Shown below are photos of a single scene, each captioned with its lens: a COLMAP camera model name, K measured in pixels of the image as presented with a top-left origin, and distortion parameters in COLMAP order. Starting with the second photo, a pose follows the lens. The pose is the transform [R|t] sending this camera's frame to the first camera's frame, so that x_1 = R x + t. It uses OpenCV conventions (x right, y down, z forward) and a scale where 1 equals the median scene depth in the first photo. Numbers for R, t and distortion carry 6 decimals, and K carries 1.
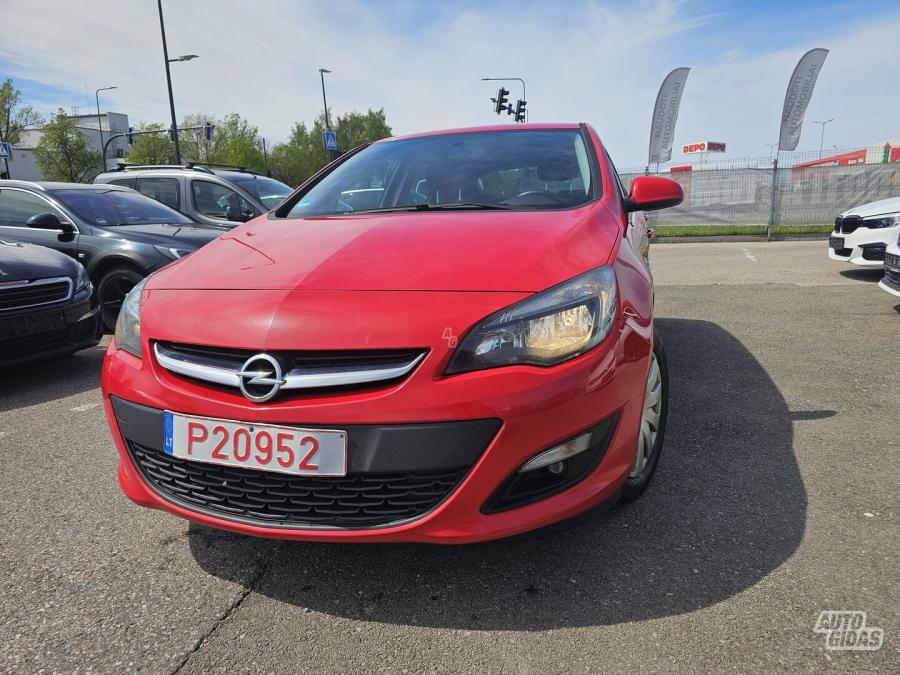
lens RADIAL K [[650.9, 0, 483.3], [0, 650.9, 338.9], [0, 0, 1]] dist [0.052183, -0.044015]
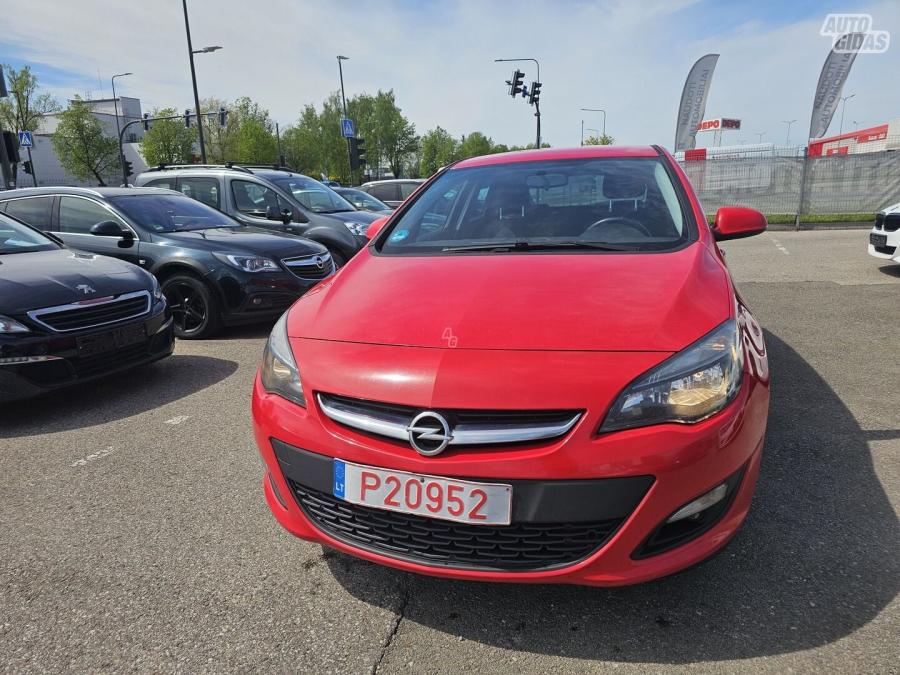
lens RADIAL K [[650.9, 0, 476.1], [0, 650.9, 339.2], [0, 0, 1]] dist [0.055630, -0.054868]
pose [[0.999561, -0.001644, -0.029578, -0.208473], [0.002409, 0.999663, 0.025832, -0.117607], [0.029526, -0.025892, 0.999229, -0.087842]]
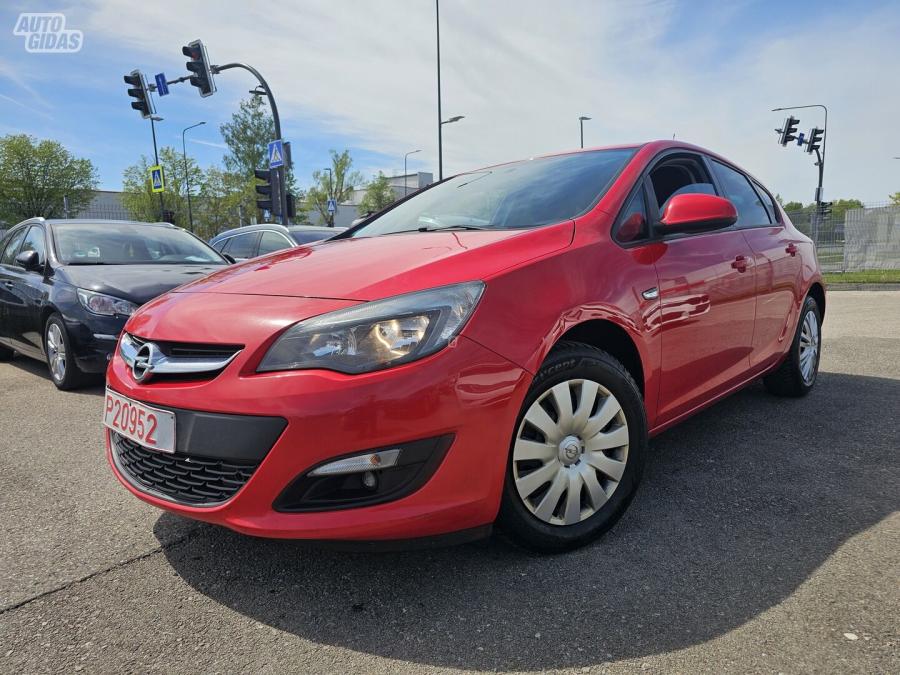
lens RADIAL K [[652.2, 0, 428.2], [0, 652.2, 333.1], [0, 0, 1]] dist [0.027845, -0.005269]
pose [[0.888941, 0.056131, -0.454570, 0.604981], [-0.088955, 0.994723, -0.051126, 0.019286], [0.449301, 0.085884, 0.889243, 0.152899]]
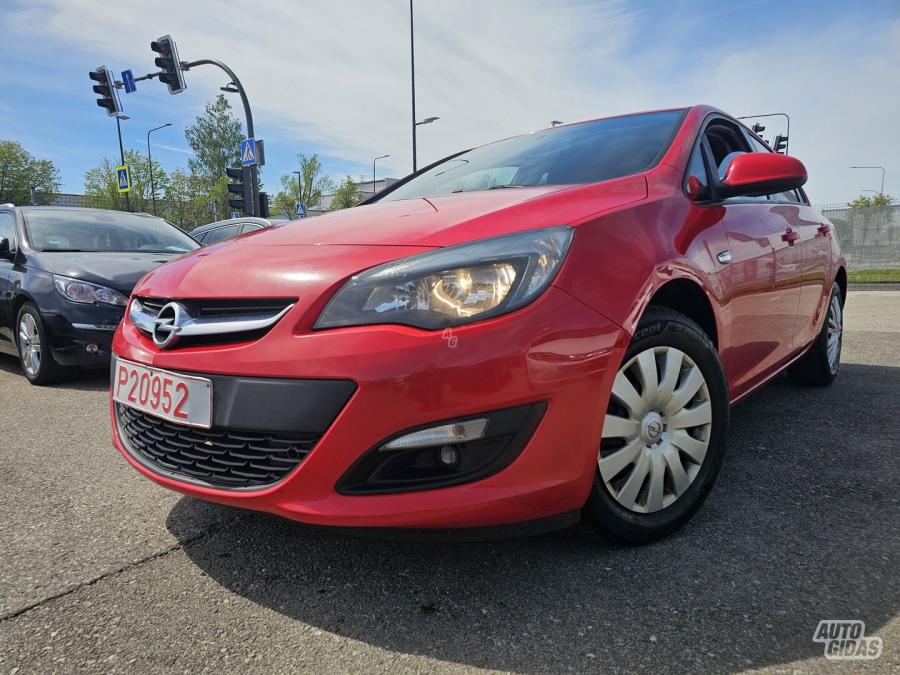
lens RADIAL K [[652.7, 0, 420.6], [0, 652.7, 335.1], [0, 0, 1]] dist [0.035382, -0.009831]
pose [[0.904831, 0.052977, -0.422463, 0.409601], [-0.085871, 0.994546, -0.059201, 0.093023], [0.417023, 0.089844, 0.904445, 0.224484]]
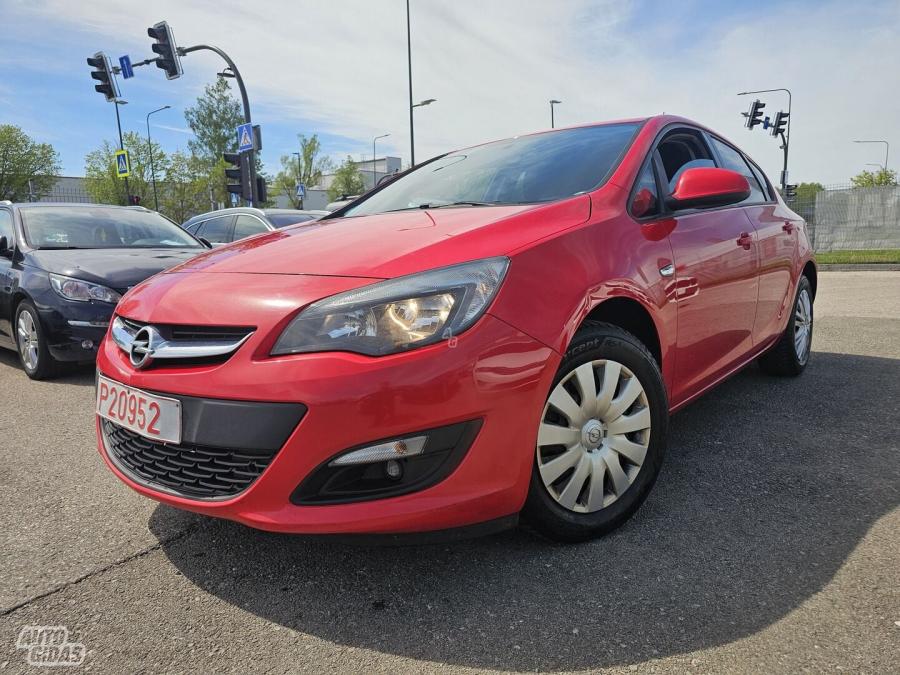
lens RADIAL K [[655.2, 0, 418.6], [0, 655.2, 319.6], [0, 0, 1]] dist [0.026146, -0.002480]
pose [[0.902791, 0.047770, -0.427419, 0.513168], [-0.077161, 0.995677, -0.051698, 0.031535], [0.423102, 0.079652, 0.902574, 0.169888]]
